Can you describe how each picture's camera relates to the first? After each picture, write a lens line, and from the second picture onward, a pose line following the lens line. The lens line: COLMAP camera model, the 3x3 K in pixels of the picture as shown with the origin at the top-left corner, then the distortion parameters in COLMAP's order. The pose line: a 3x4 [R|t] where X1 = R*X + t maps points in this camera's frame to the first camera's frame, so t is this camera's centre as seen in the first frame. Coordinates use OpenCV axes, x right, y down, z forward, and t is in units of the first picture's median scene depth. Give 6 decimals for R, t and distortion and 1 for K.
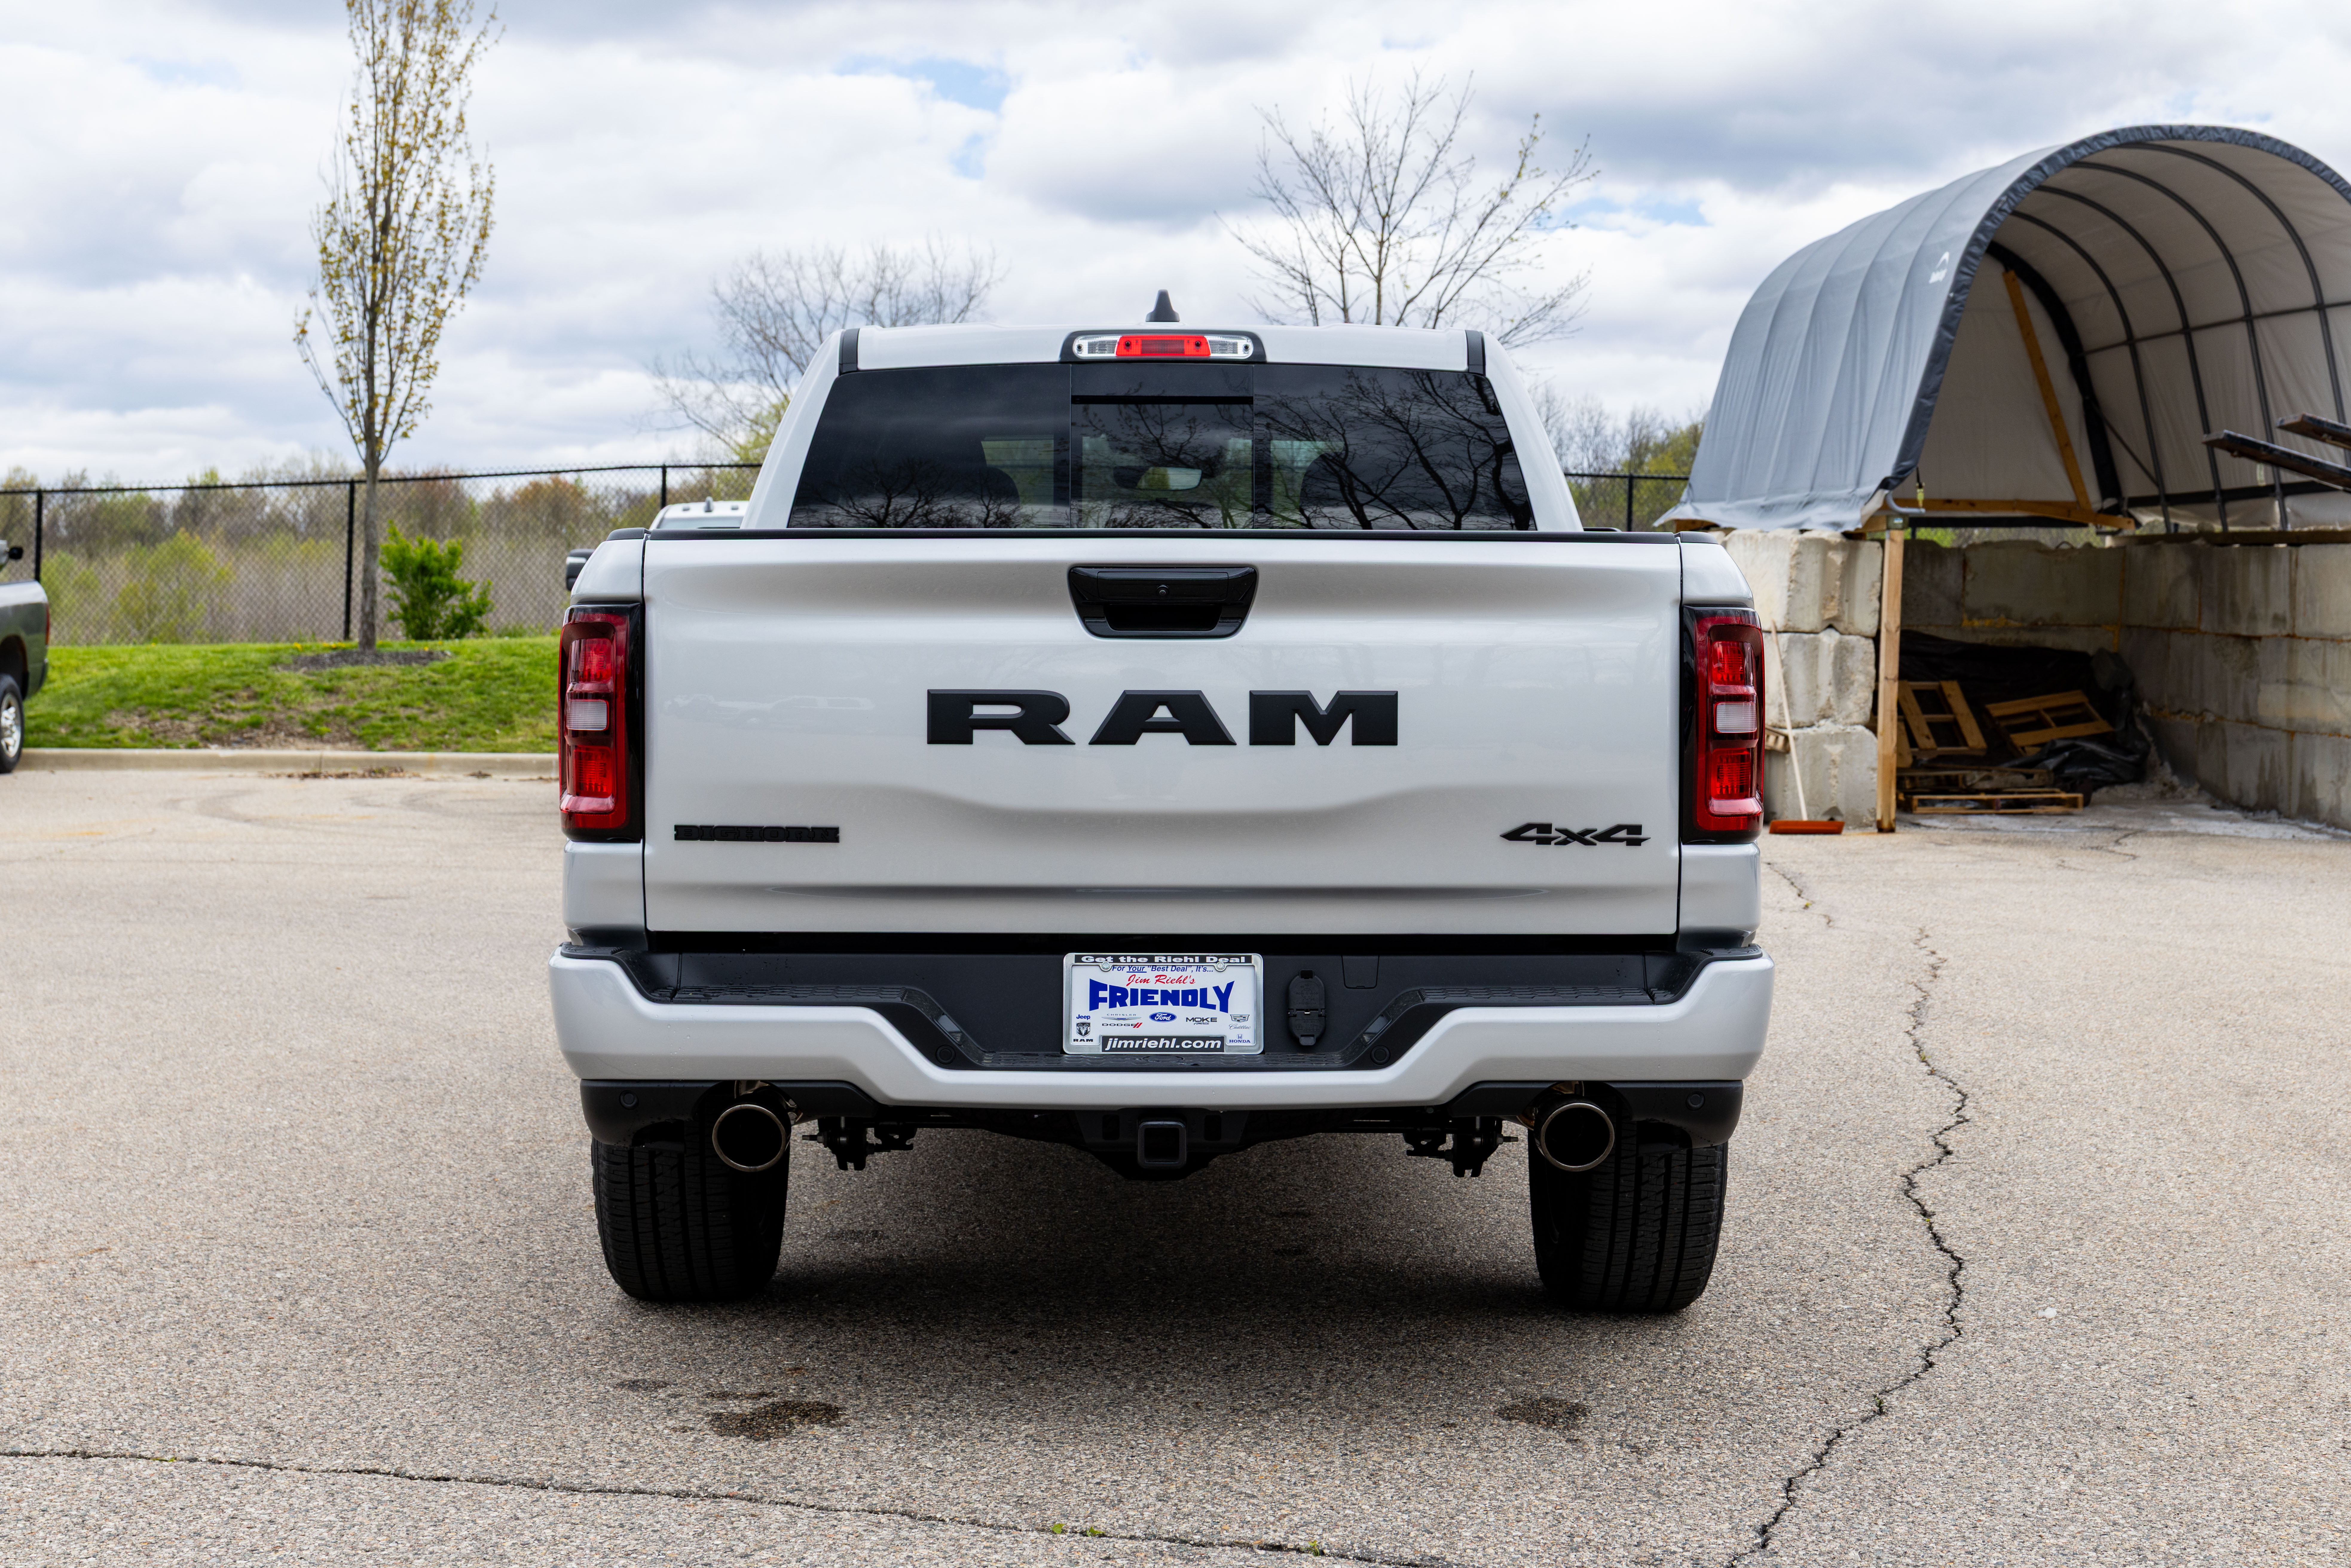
lens RADIAL K [[3319.5, 0, 1194.5], [0, 3319.5, 777.3], [0, 0, 1]] dist [-0.053612, 0.329557]
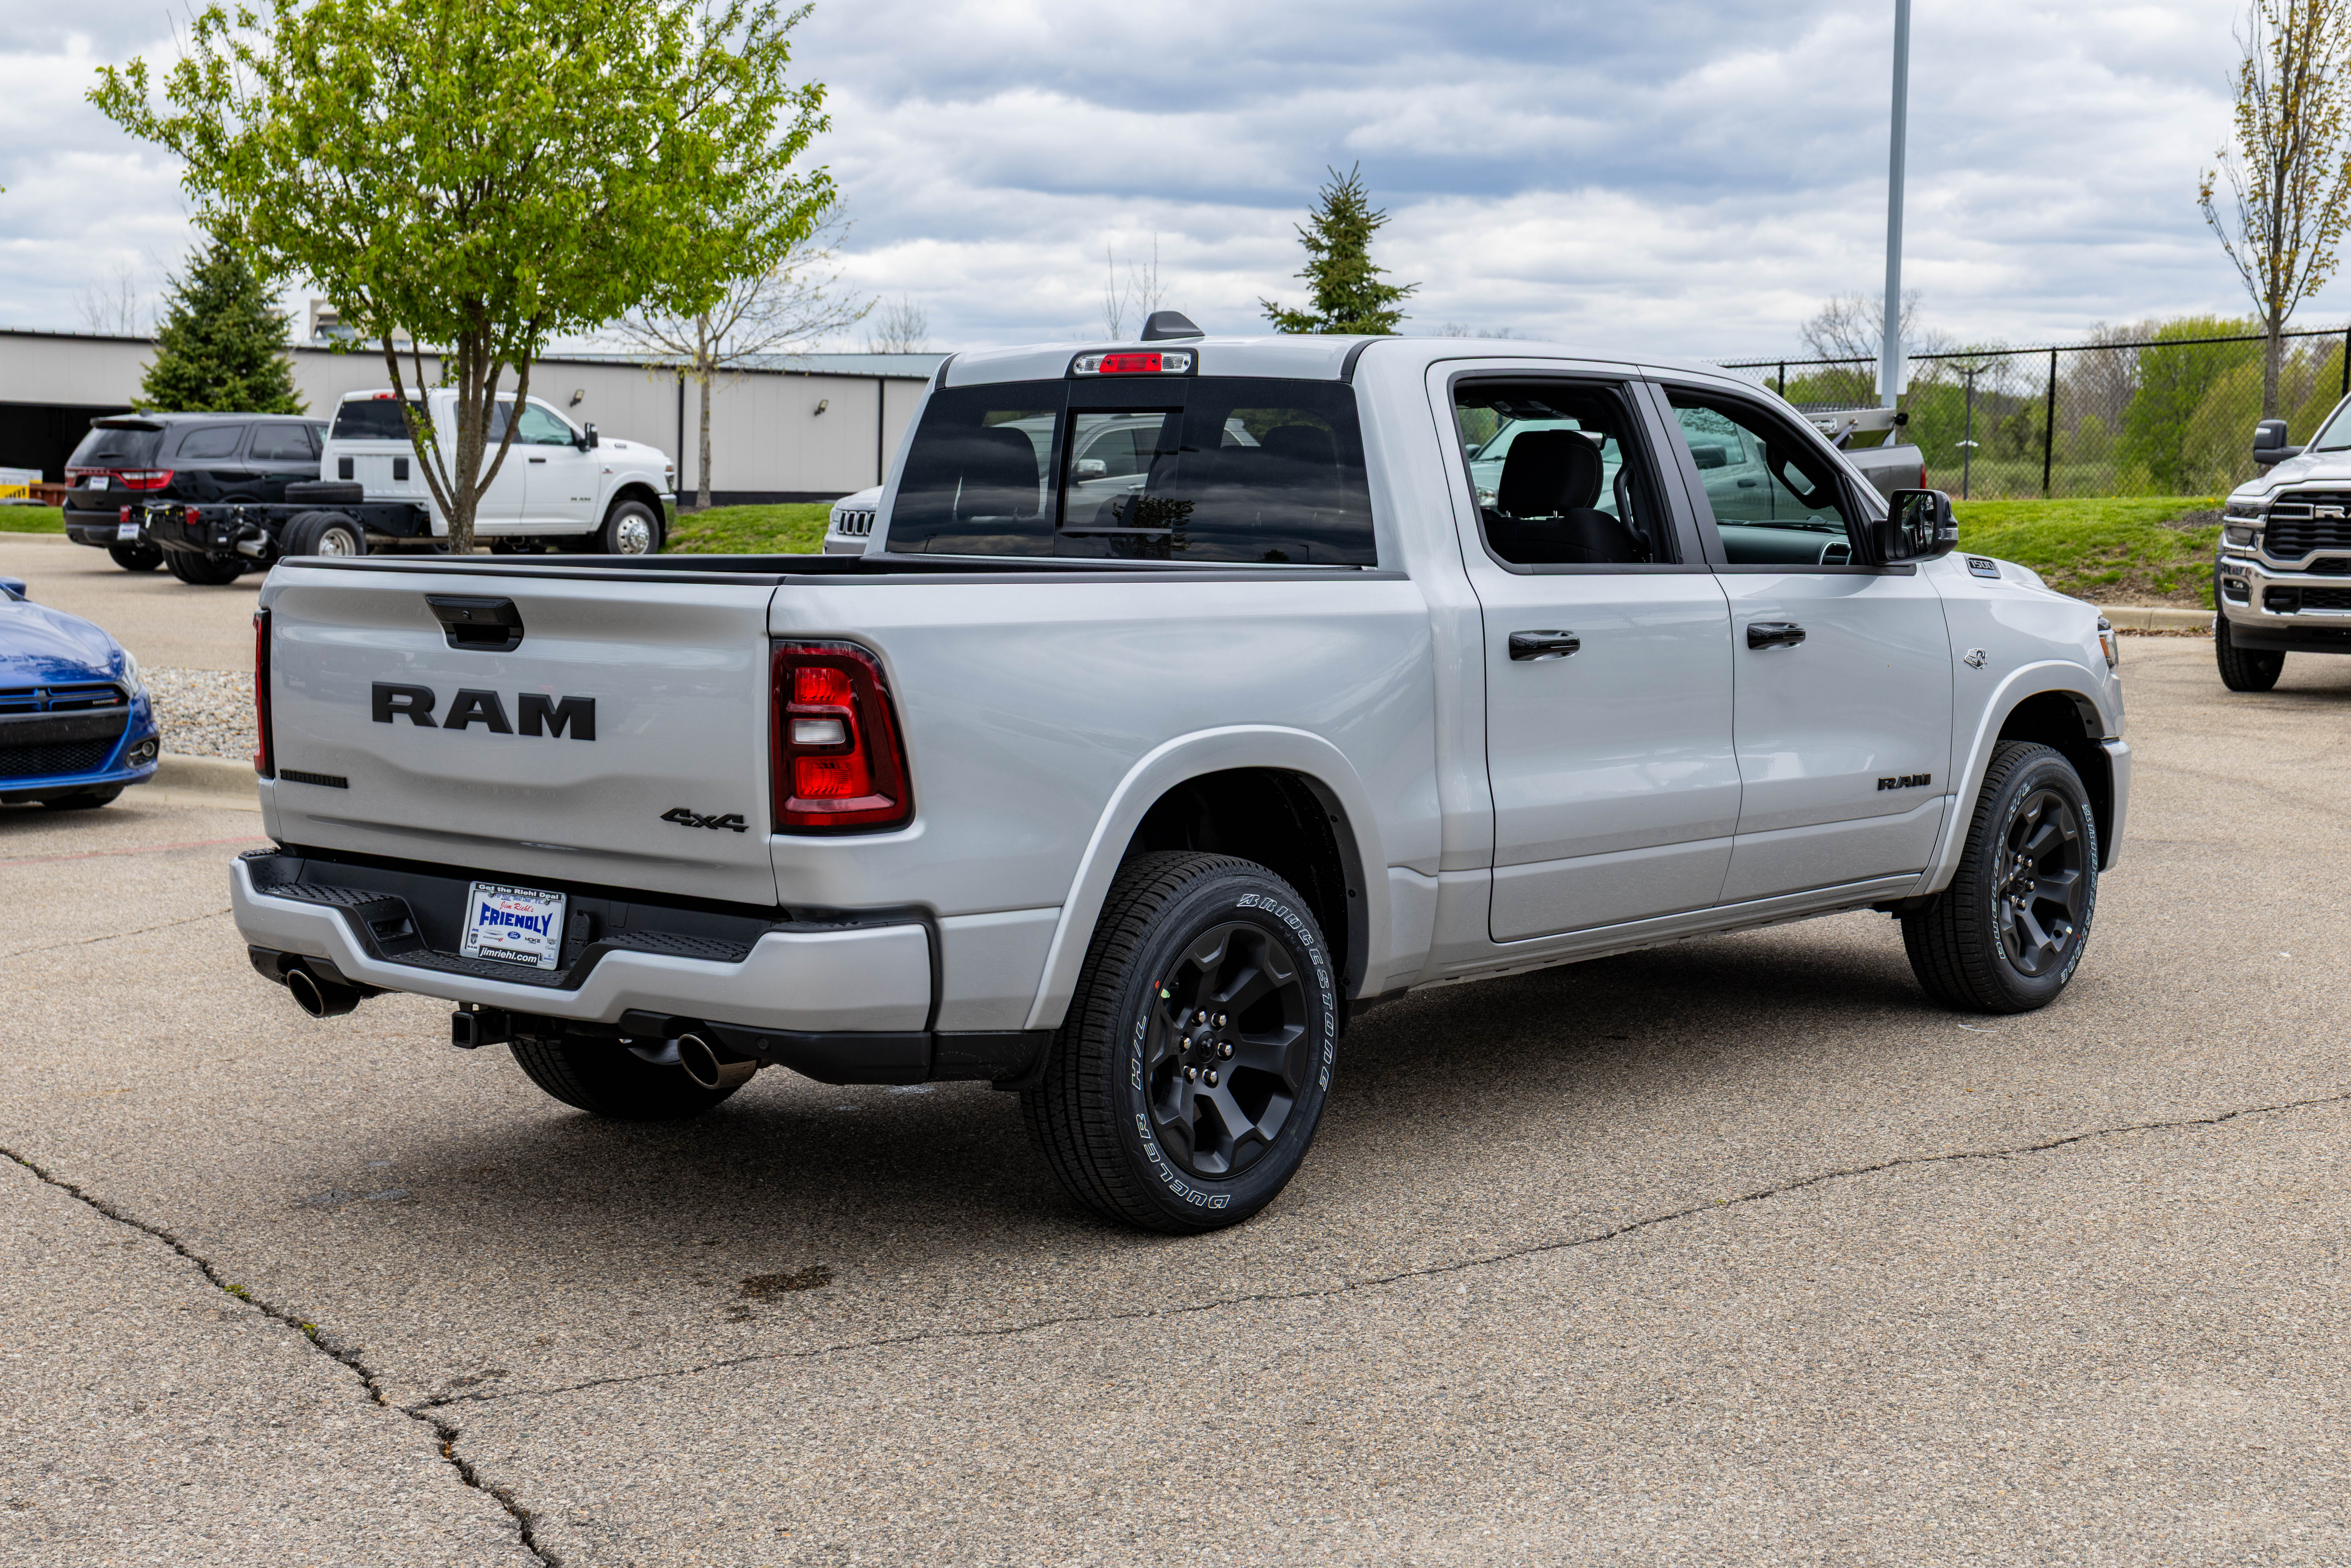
lens RADIAL K [[3312.4, 0, 1249.7], [0, 3312.4, 703.1], [0, 0, 1]] dist [-0.050394, 0.311683]
pose [[0.756460, 0.046117, -0.652412, 0.779476], [-0.024300, 0.998804, 0.042427, -0.060695], [0.653589, -0.016241, 0.756676, 0.144728]]
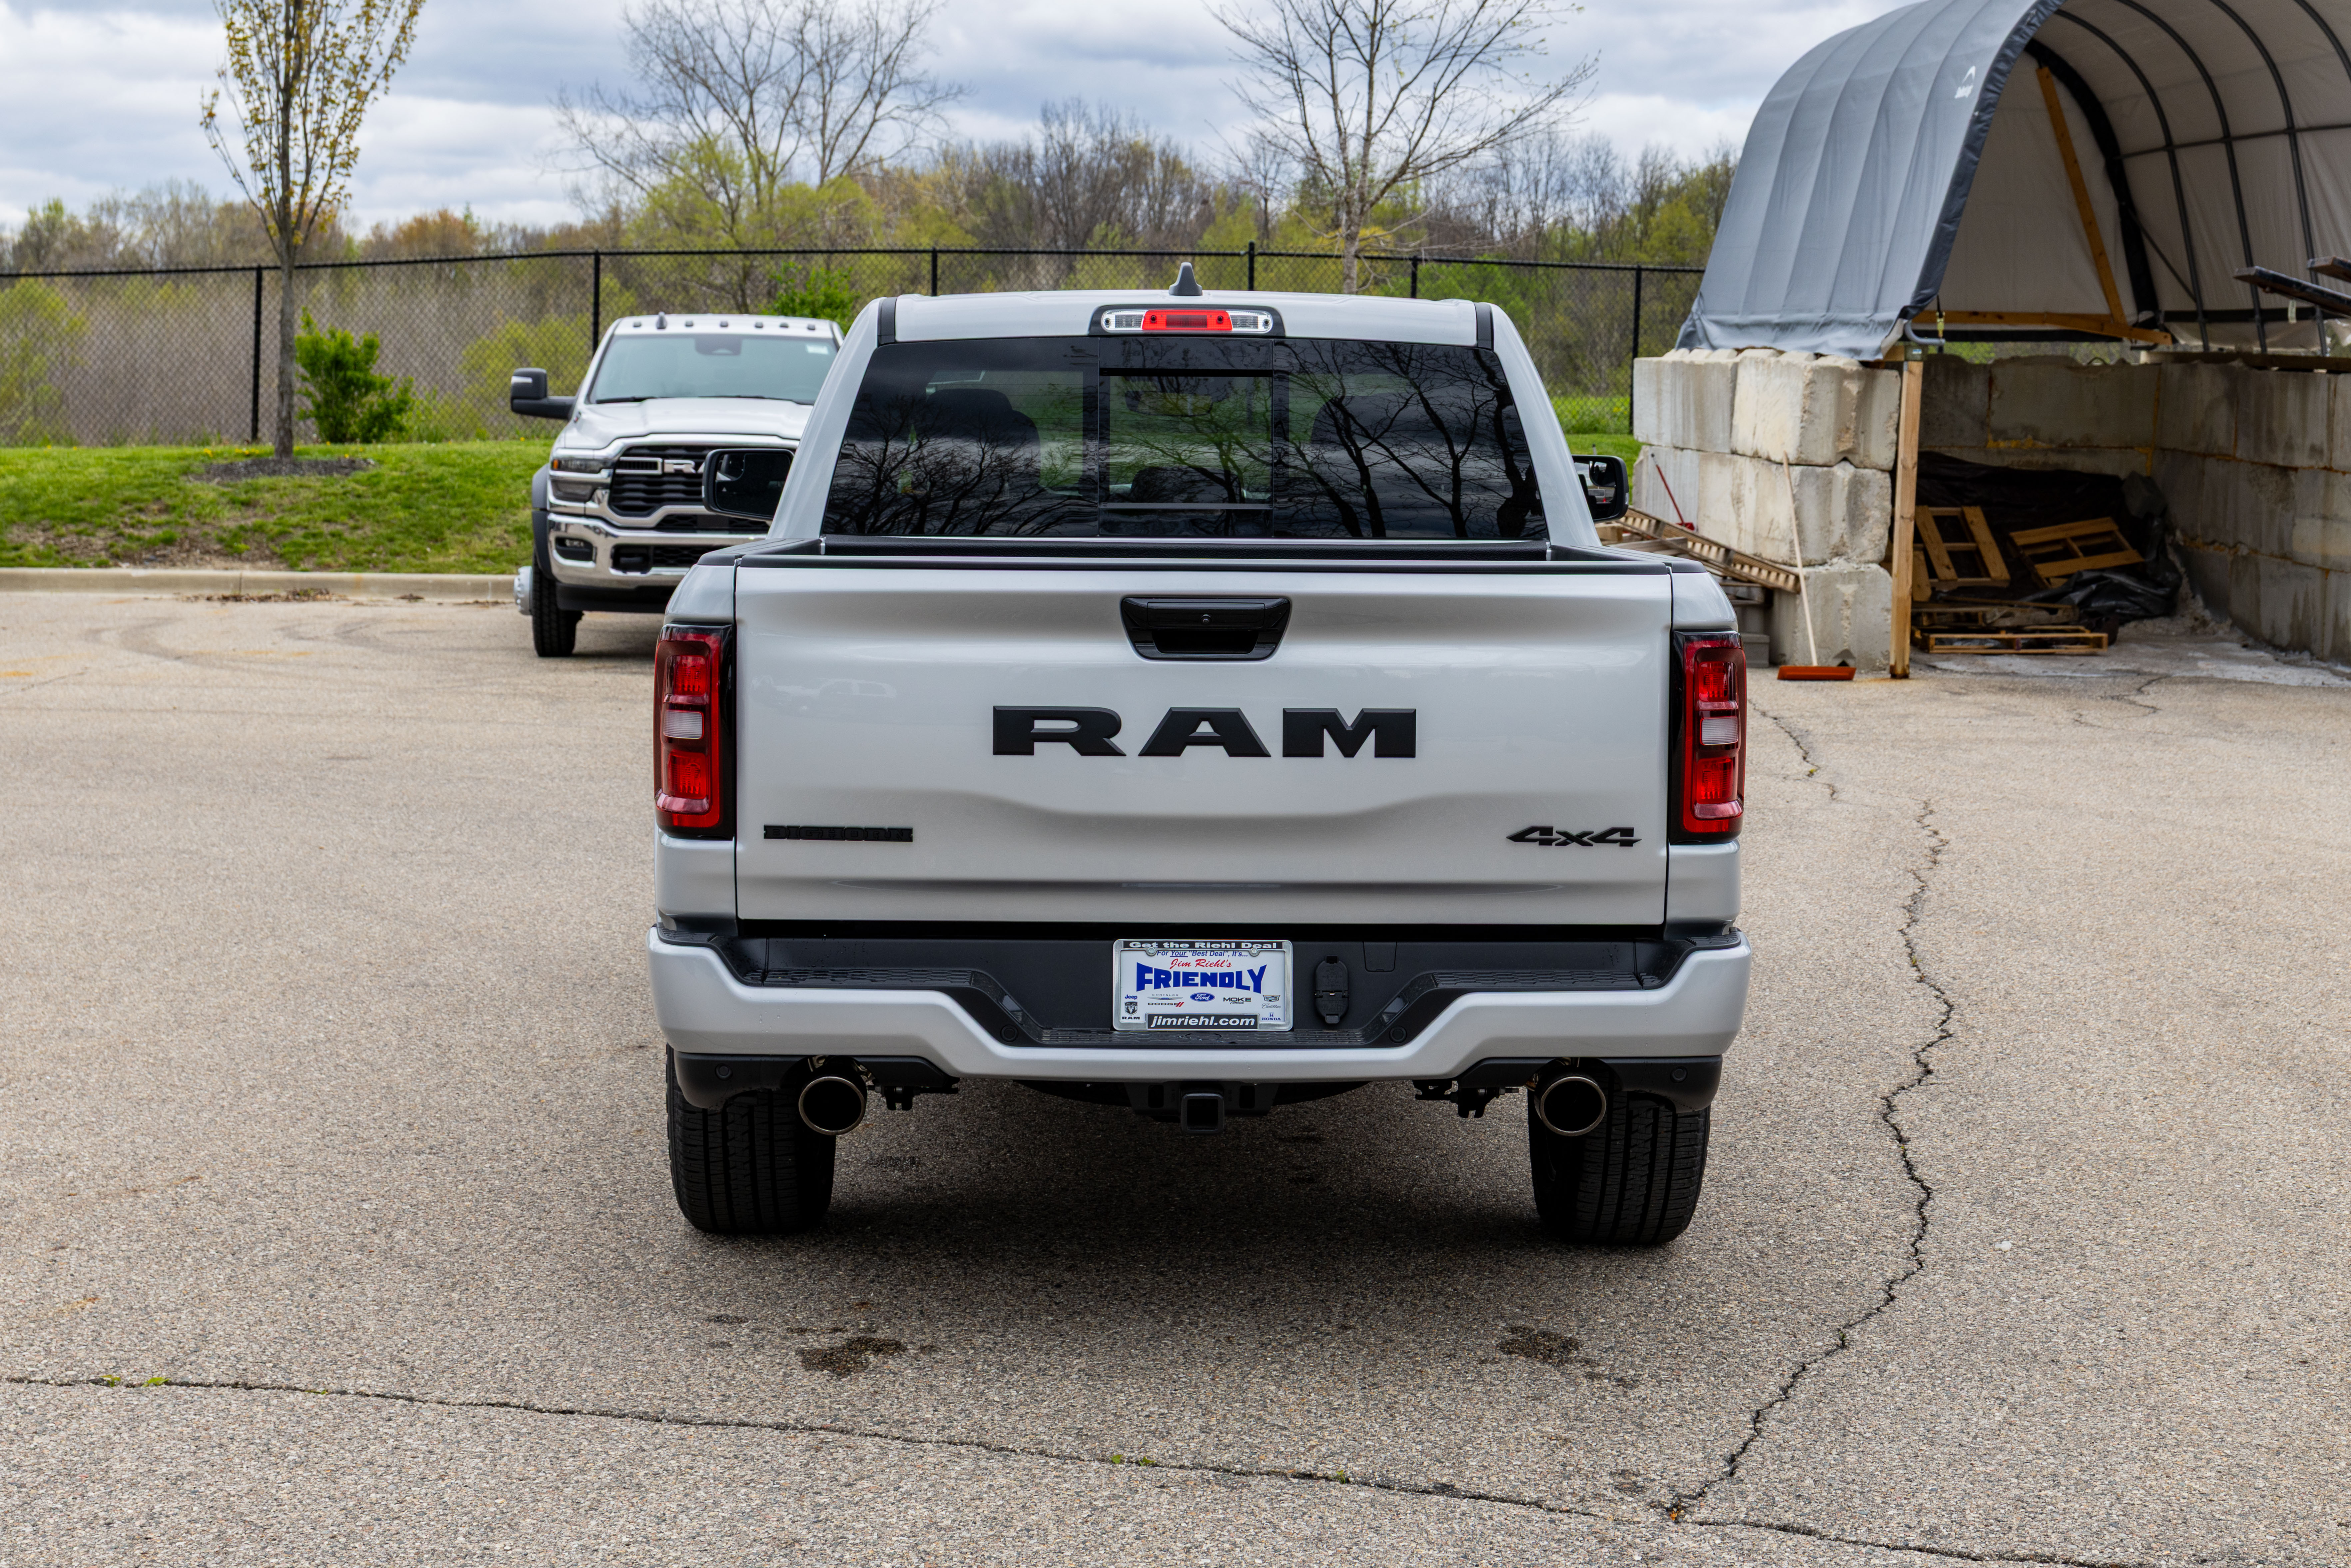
lens RADIAL K [[3661.1, 0, 1222.4], [0, 3661.1, 756.3], [0, 0, 1]] dist [-0.017099, 0.044479]
pose [[0.999821, 0.004360, 0.018385, -0.018857], [-0.005366, 0.998472, 0.055008, -0.055636], [-0.018117, -0.055097, 0.998317, -0.162246]]
